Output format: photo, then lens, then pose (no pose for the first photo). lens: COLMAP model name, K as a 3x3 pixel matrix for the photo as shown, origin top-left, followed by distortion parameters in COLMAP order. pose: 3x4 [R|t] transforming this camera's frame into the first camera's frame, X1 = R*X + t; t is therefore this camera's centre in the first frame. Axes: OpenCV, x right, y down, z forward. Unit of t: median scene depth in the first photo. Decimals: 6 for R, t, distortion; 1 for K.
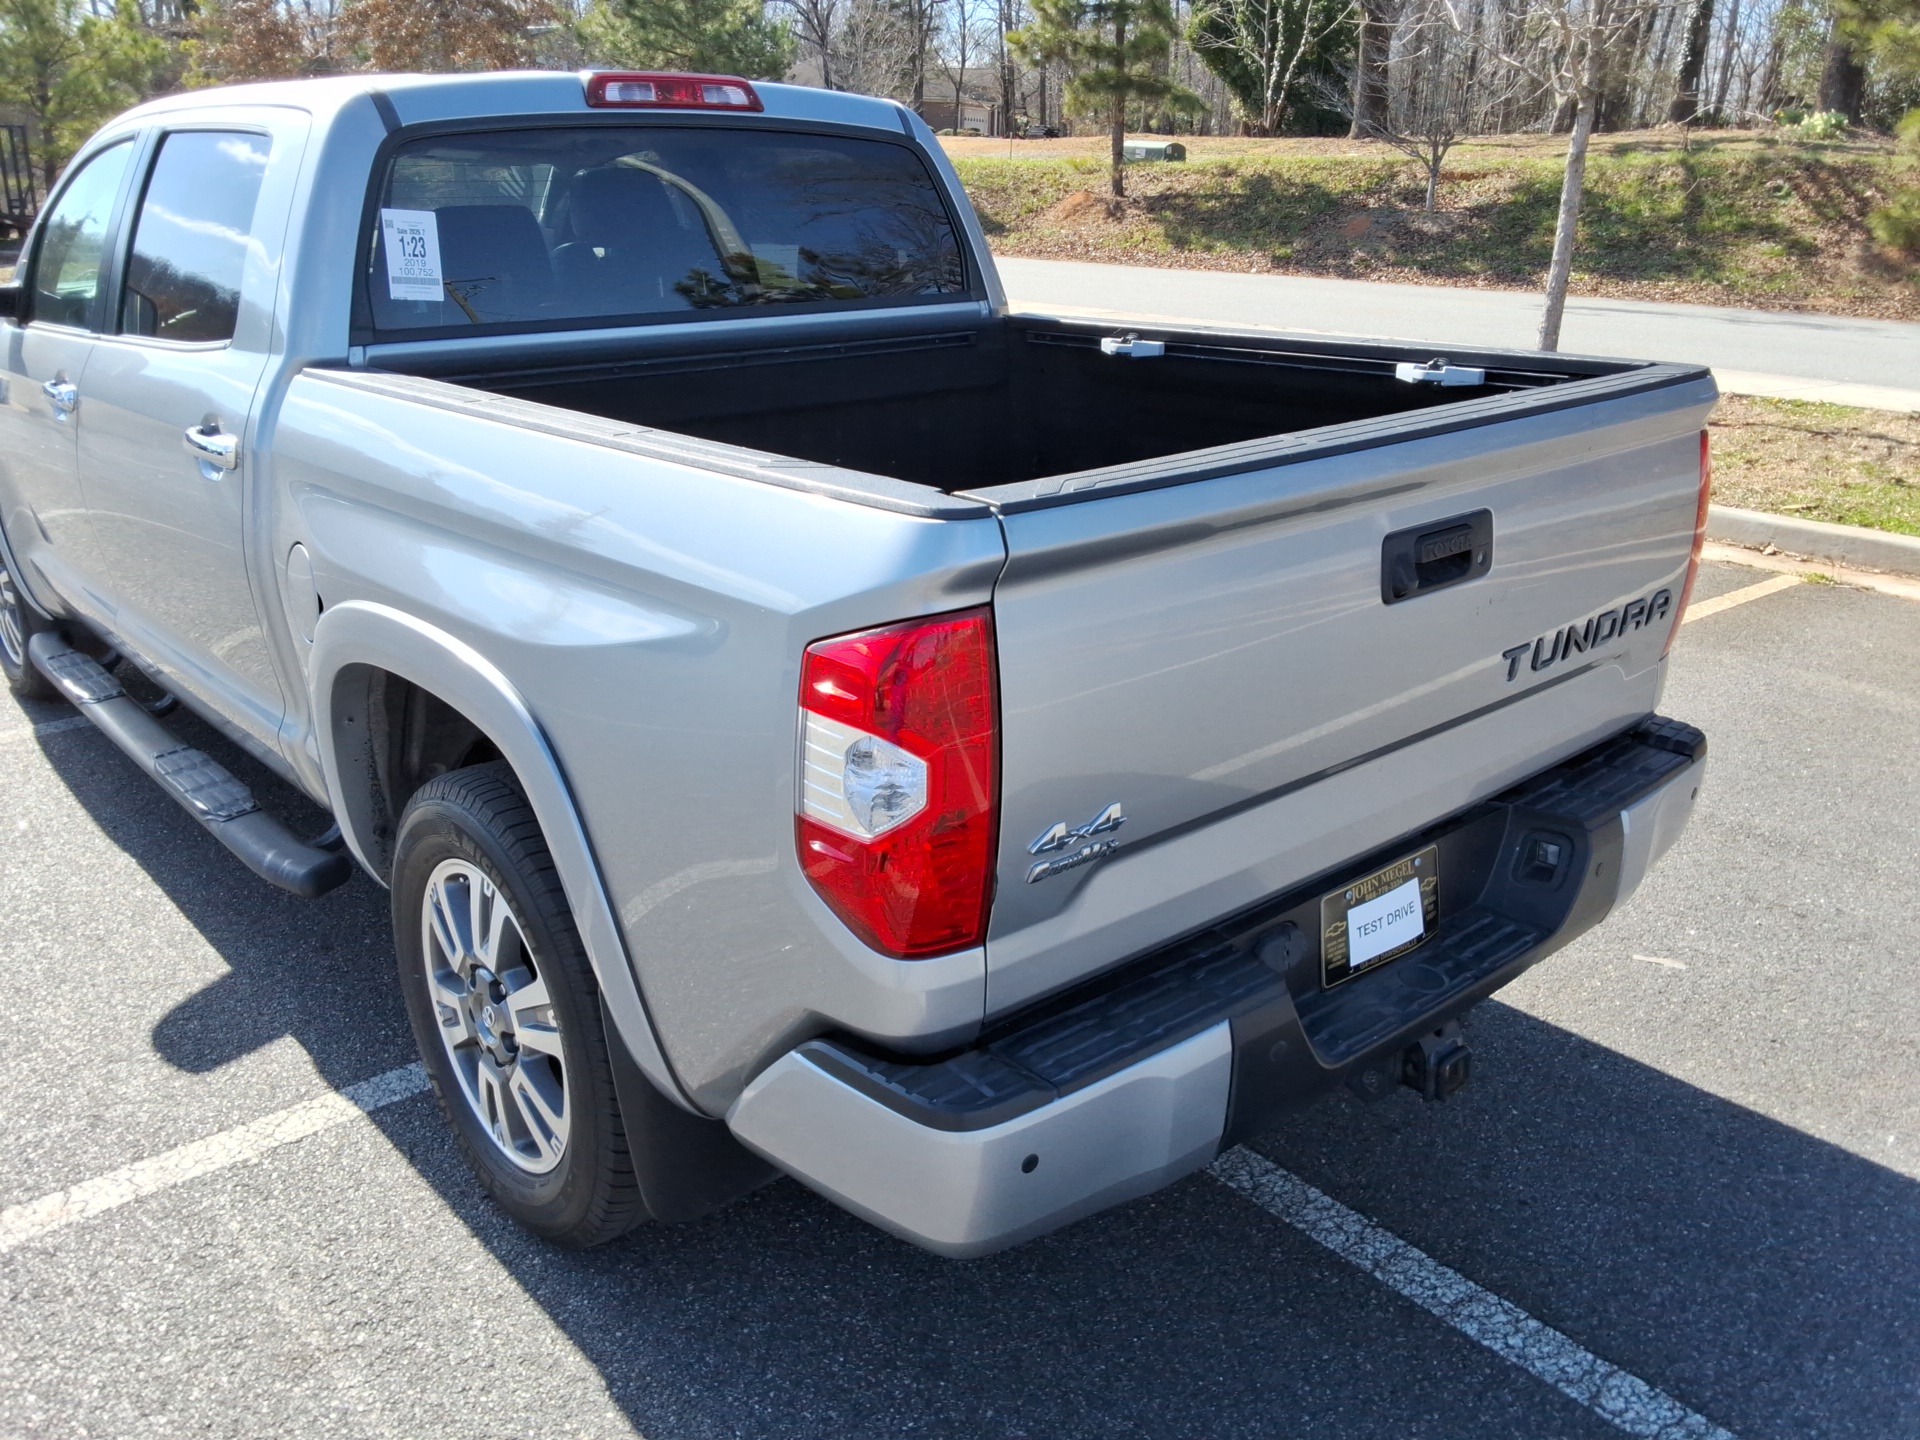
lens RADIAL K [[1545.1, 0, 963.4], [0, 1545.1, 708.9], [0, 0, 1]] dist [0.123704, -0.186200]
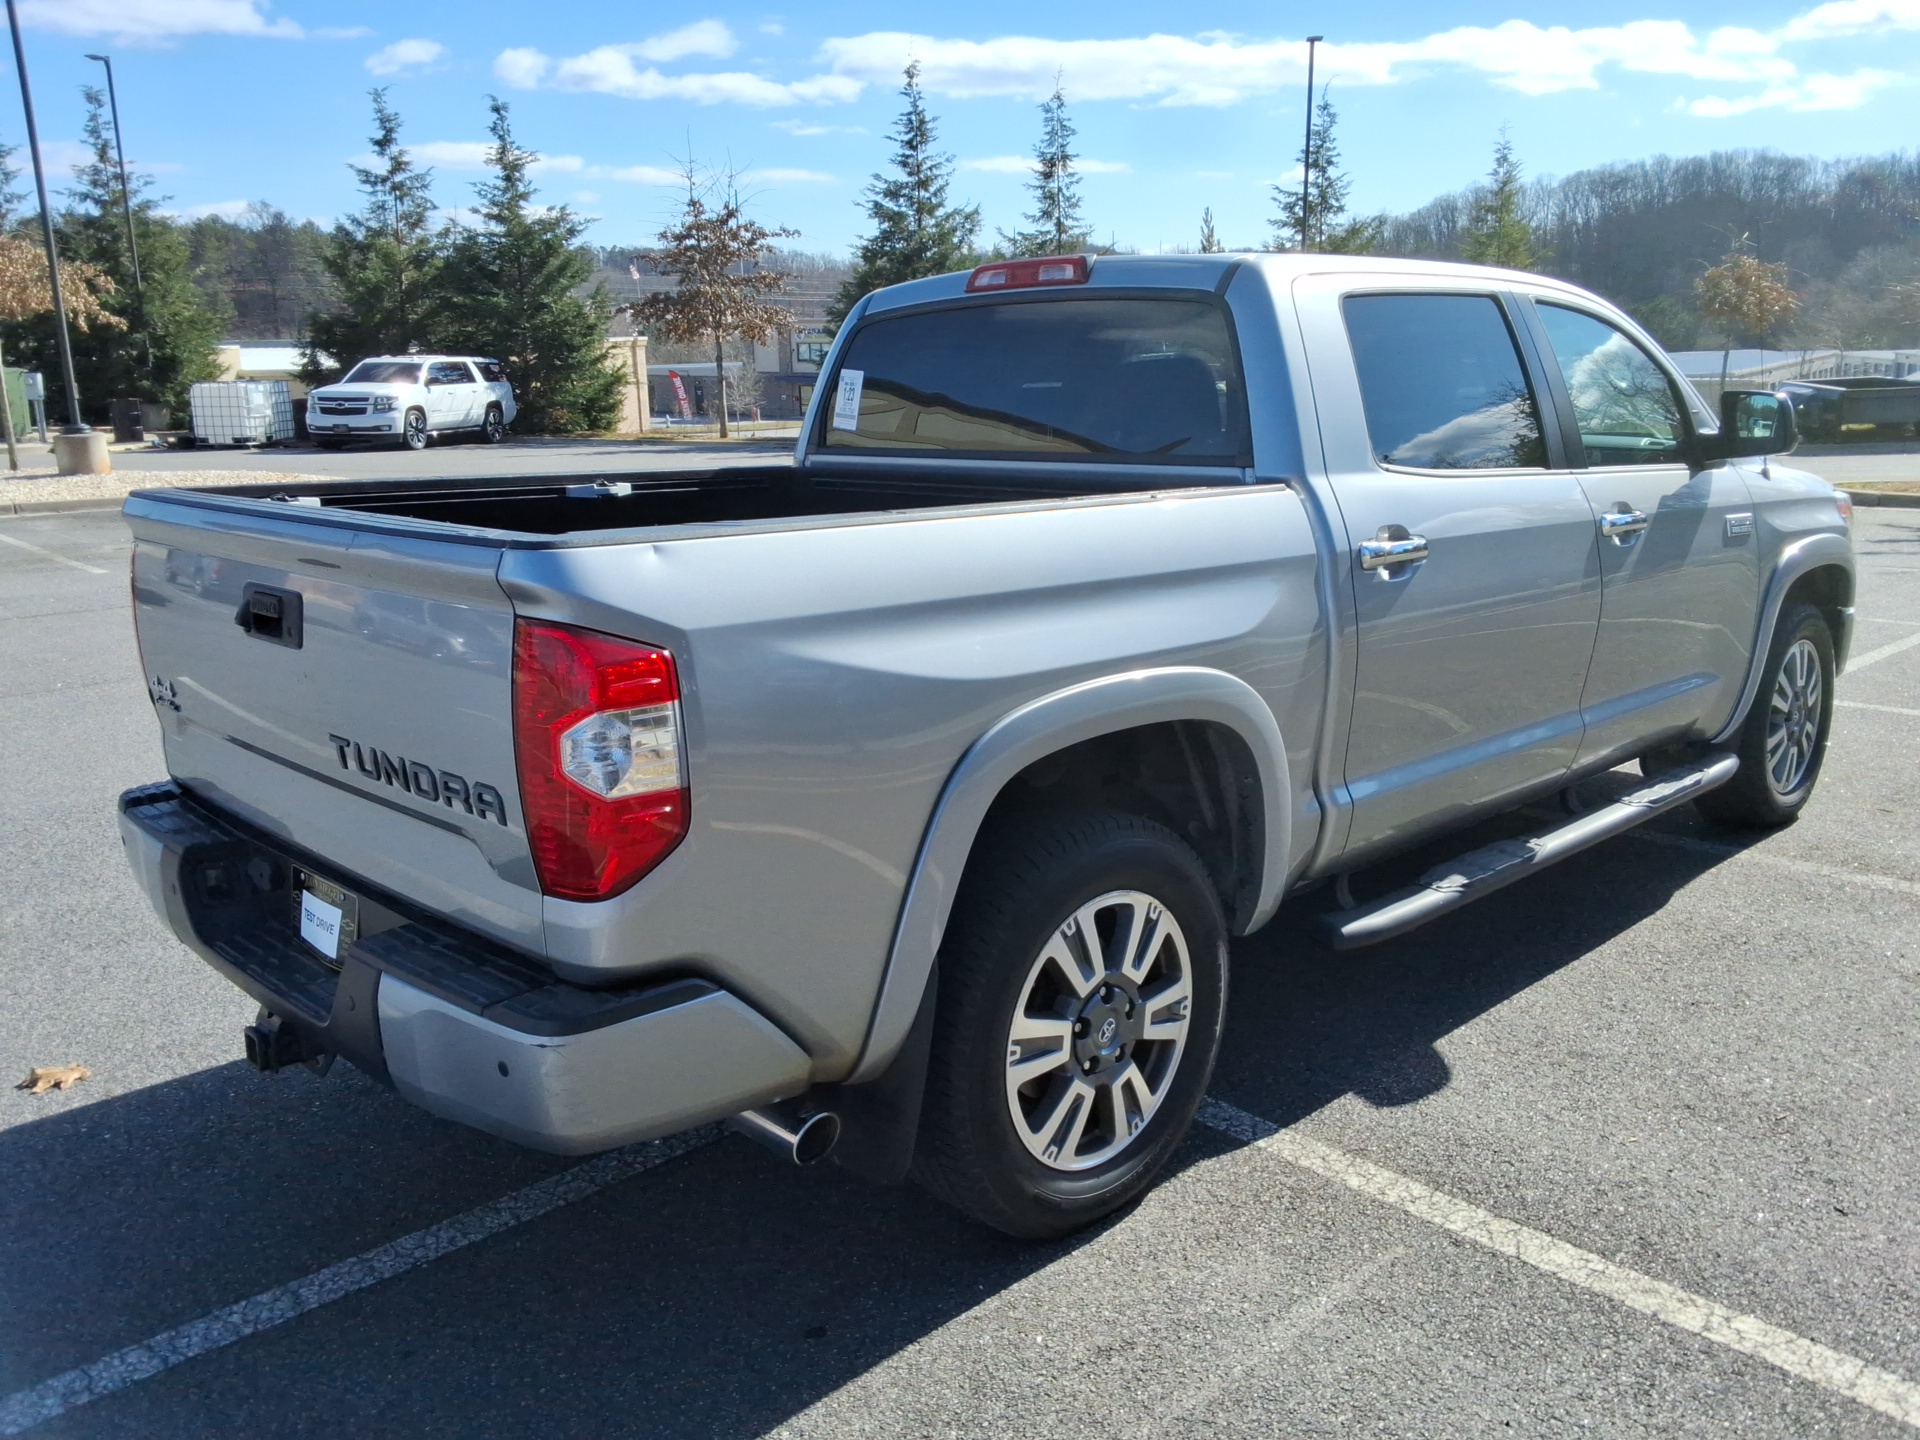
lens RADIAL K [[1535.0, 0, 976.0], [0, 1535.0, 725.8], [0, 0, 1]] dist [0.120359, -0.169261]
pose [[0.056487, 0.218180, -0.974272, 0.888754], [-0.320289, 0.928214, 0.189296, -0.244206], [0.945634, 0.301356, 0.122313, 0.792488]]
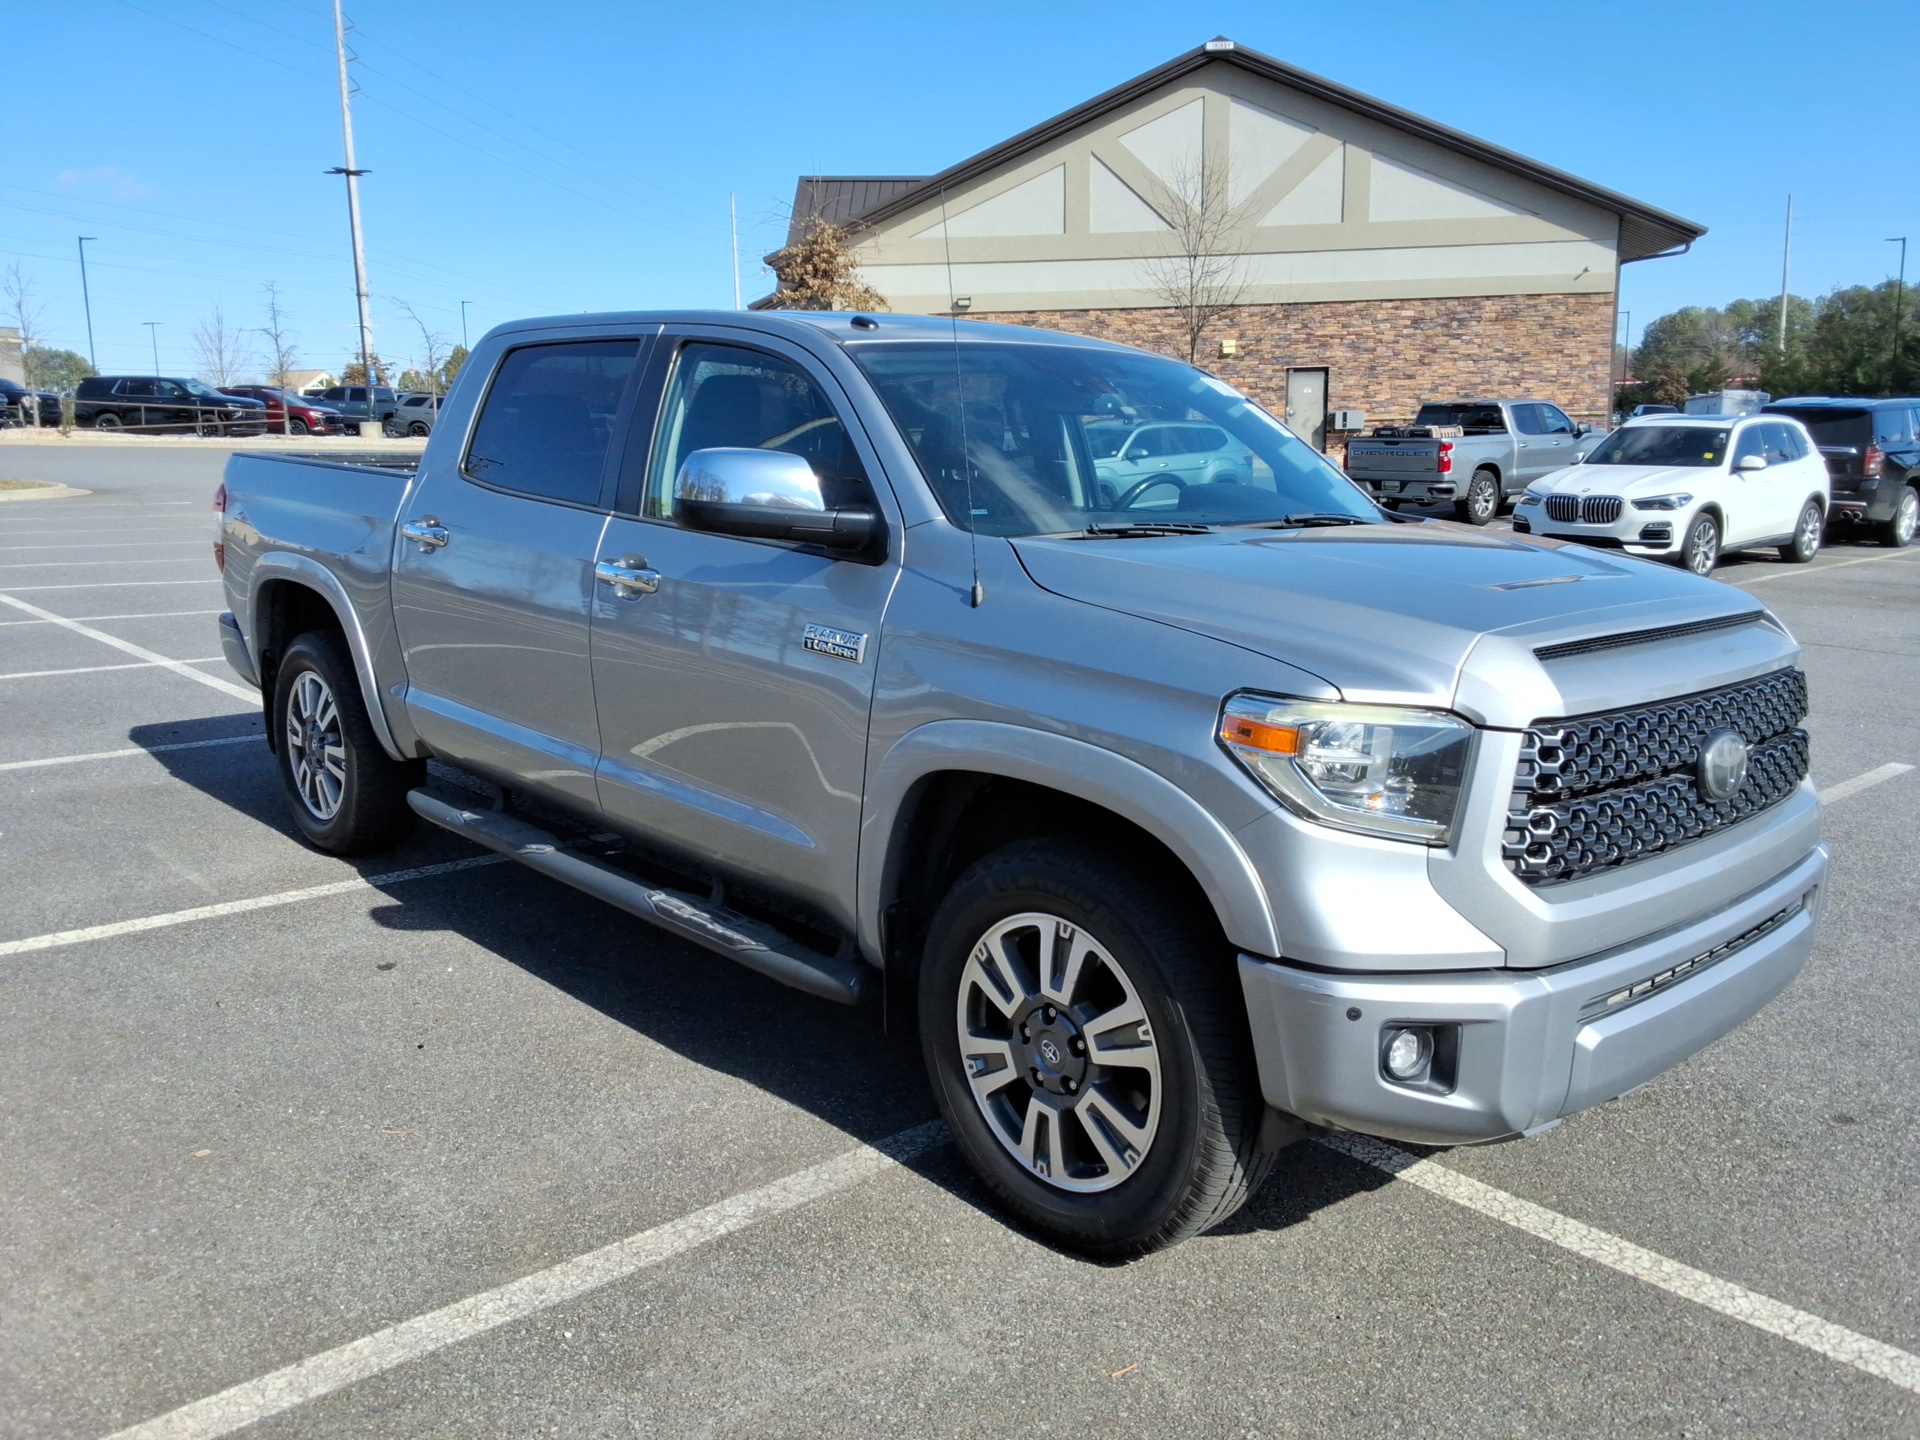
lens RADIAL K [[1549.9, 0, 1000.4], [0, 1549.9, 719.2], [0, 0, 1]] dist [0.123485, -0.200038]
pose [[-0.999126, -0.014679, -0.039147, -0.411584], [-0.032508, 0.861555, 0.506623, -0.770811], [0.026290, 0.507452, -0.861279, 2.276112]]
